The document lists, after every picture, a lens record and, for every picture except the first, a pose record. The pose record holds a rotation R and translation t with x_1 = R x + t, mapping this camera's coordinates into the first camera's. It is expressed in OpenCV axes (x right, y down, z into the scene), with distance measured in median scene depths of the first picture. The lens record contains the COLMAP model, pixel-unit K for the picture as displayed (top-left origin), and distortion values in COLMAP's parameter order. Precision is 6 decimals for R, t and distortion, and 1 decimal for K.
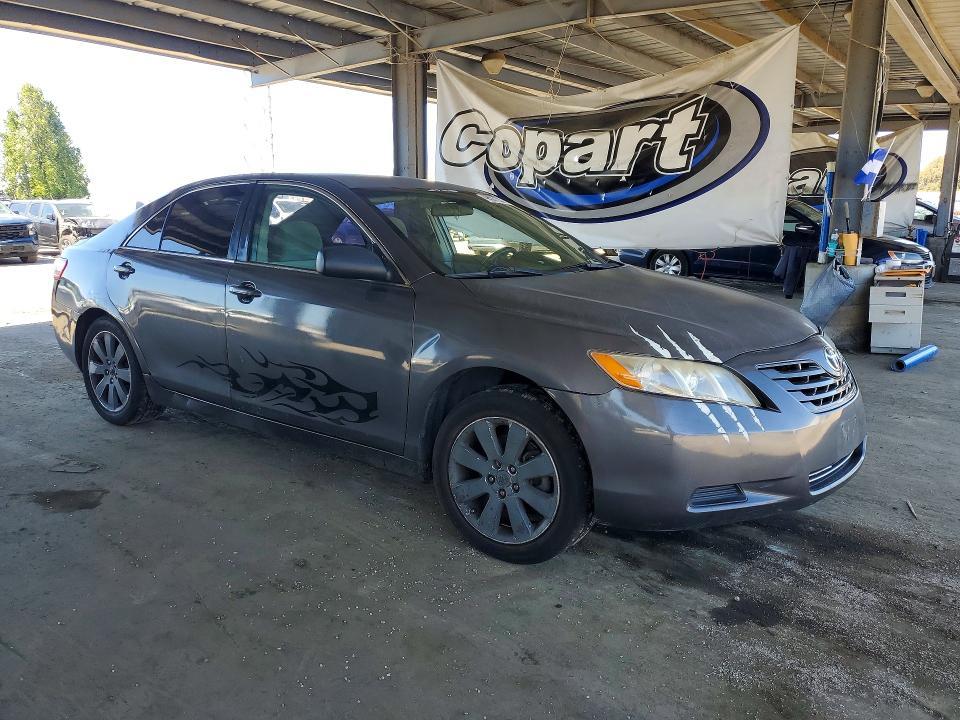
lens RADIAL K [[757.9, 0, 479.4], [0, 757.9, 357.4], [0, 0, 1]] dist [0.012013, 0.011946]
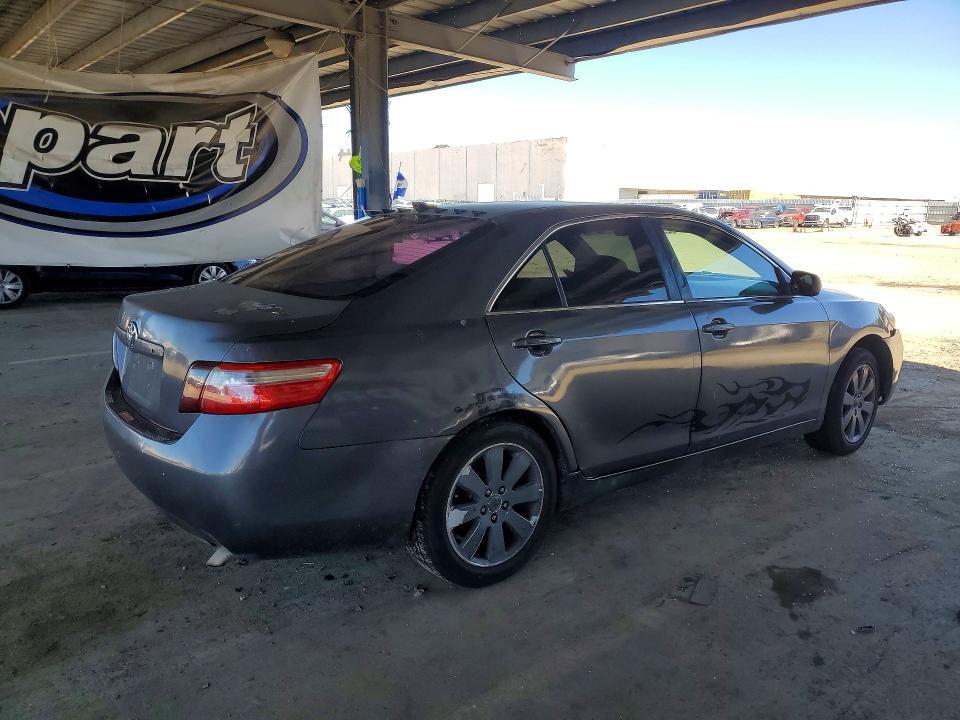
lens RADIAL K [[757.9, 0, 482.5], [0, 757.9, 368.6], [0, 0, 1]] dist [0.012013, 0.011946]
pose [[0.256386, -0.201819, 0.945270, -0.603649], [0.175541, 0.971418, 0.159790, -0.111523], [-0.950501, 0.124966, 0.284485, 0.455408]]
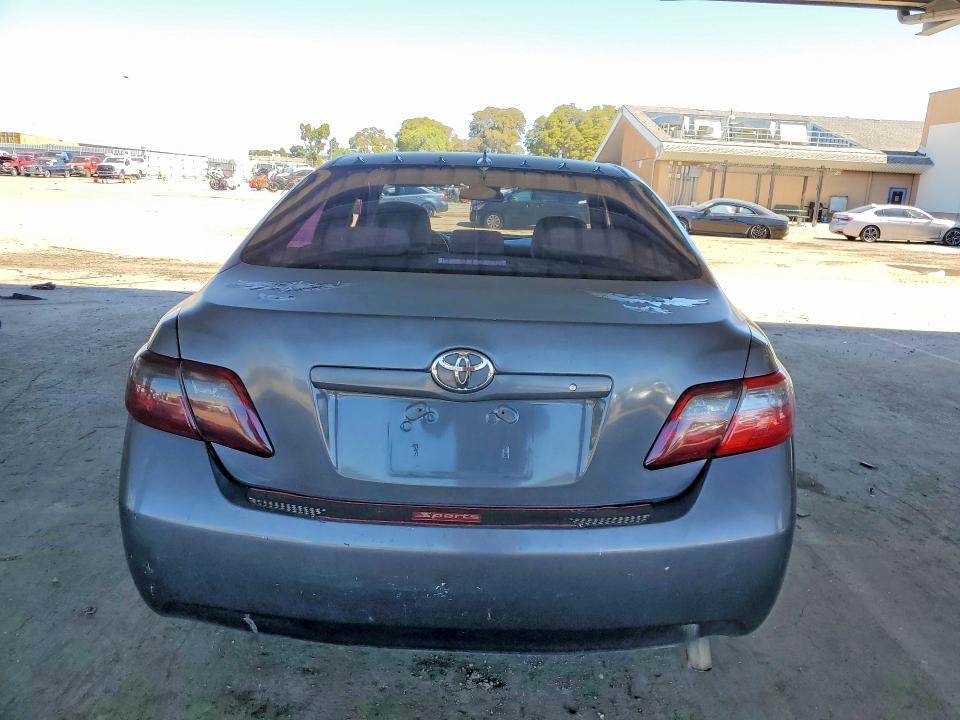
lens RADIAL K [[757.9, 0, 479.6], [0, 757.9, 359.5], [0, 0, 1]] dist [0.012013, 0.011946]
pose [[-0.599036, -0.215255, 0.771247, -0.453105], [0.099719, 0.935636, 0.338588, -0.169037], [-0.794489, 0.279734, -0.539014, 0.825855]]
